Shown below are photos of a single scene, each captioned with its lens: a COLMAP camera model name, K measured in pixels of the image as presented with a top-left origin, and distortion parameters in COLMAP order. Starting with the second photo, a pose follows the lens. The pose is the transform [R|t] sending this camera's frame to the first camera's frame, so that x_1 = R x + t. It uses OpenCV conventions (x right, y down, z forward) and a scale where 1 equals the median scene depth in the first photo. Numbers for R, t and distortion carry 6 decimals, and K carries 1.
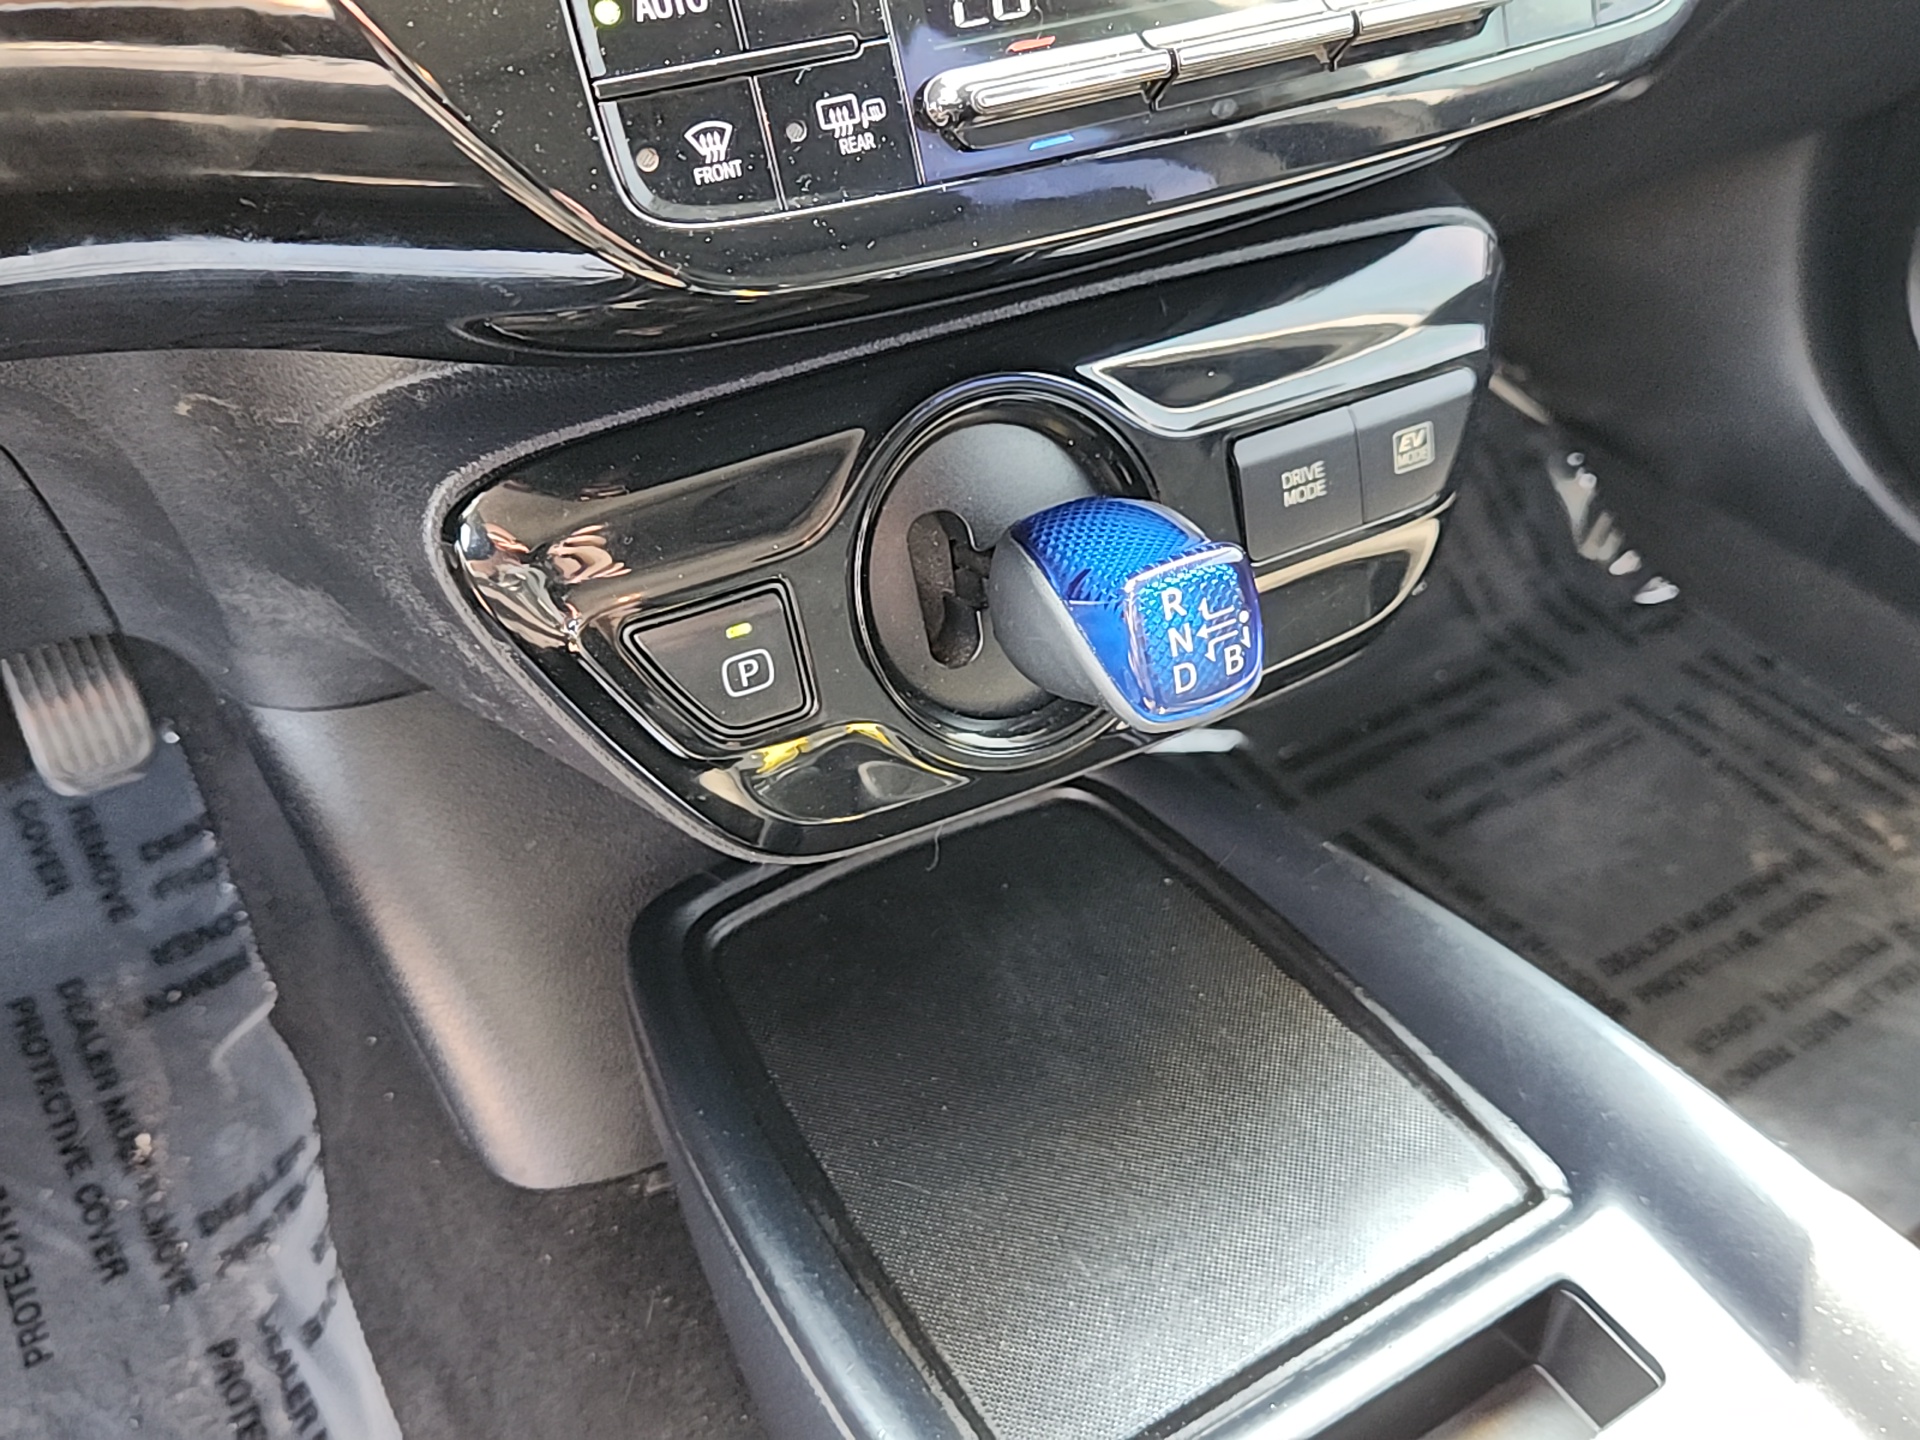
lens RADIAL K [[1732.8, 0, 954.4], [0, 1732.8, 715.7], [0, 0, 1]] dist [0.073415, -0.134008]
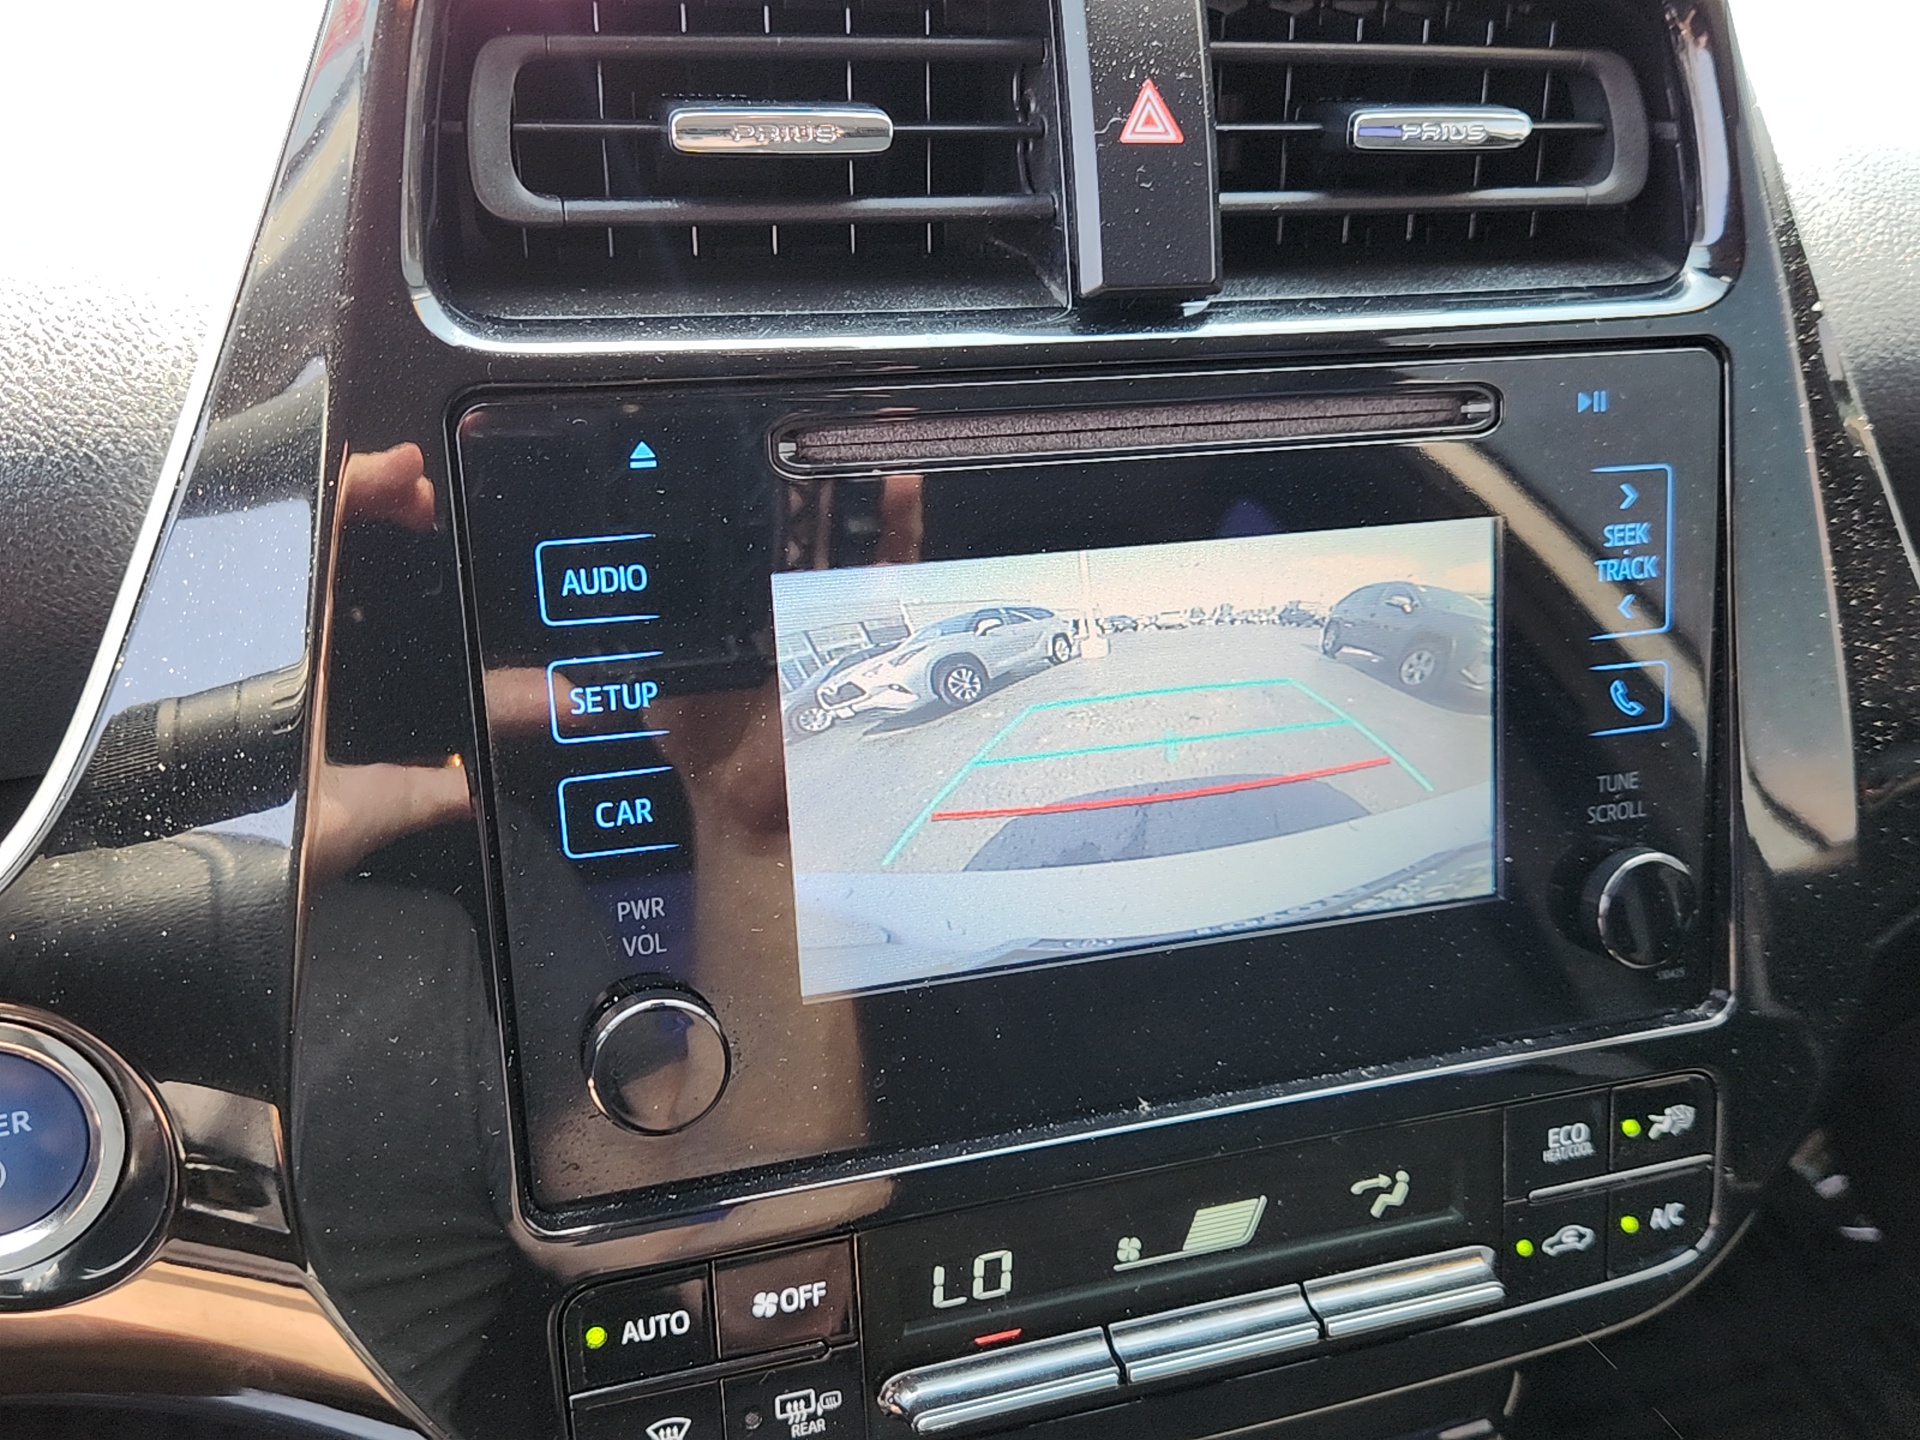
lens RADIAL K [[1726.9, 0, 986.2], [0, 1726.9, 726.5], [0, 0, 1]] dist [0.075764, -0.129365]
pose [[0.964955, 0.210024, -0.157329, 0.118841], [-0.220809, 0.973802, -0.054336, -0.641089], [0.141795, 0.087172, 0.986050, -0.108333]]
